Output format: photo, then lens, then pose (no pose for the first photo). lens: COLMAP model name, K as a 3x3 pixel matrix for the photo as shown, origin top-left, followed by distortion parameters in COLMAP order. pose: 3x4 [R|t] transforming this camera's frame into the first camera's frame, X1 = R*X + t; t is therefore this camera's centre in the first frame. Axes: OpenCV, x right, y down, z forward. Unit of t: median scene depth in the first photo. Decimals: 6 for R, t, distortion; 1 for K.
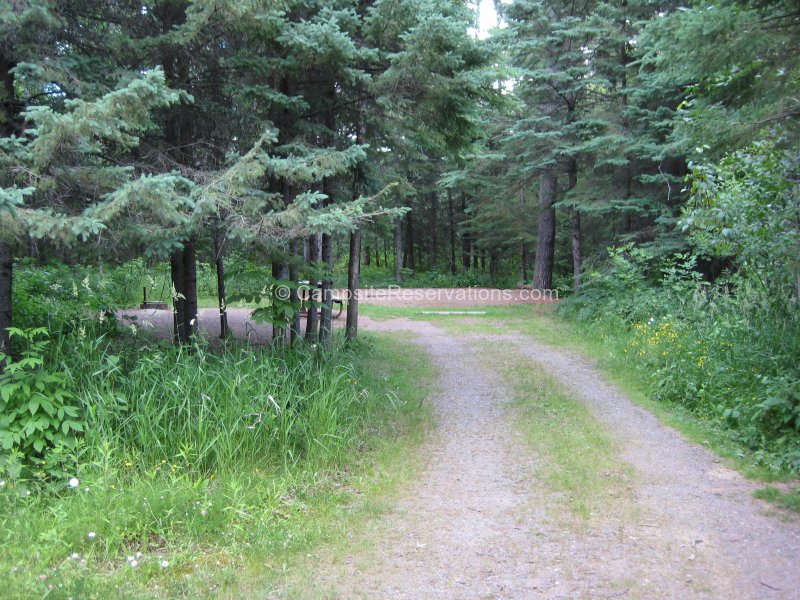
lens RADIAL K [[867.4, 0, 400.0], [0, 867.4, 300.0], [0, 0, 1]] dist [-0.119113, 0.137221]
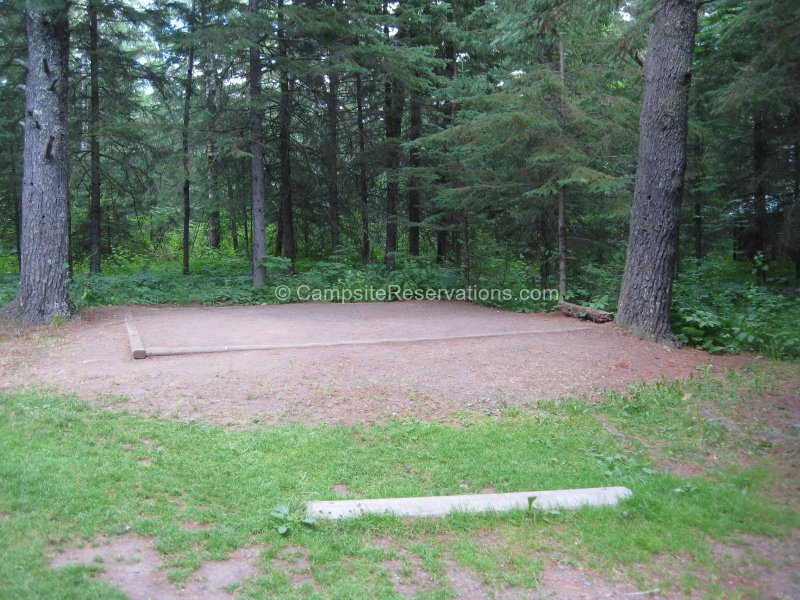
lens RADIAL K [[867.4, 0, 400.0], [0, 867.4, 300.0], [0, 0, 1]] dist [-0.119113, 0.137221]
pose [[0.992077, -0.006928, 0.125440, 0.015214], [0.003328, 0.999577, 0.028888, -0.025192], [-0.125587, -0.028241, 0.991681, 0.512507]]
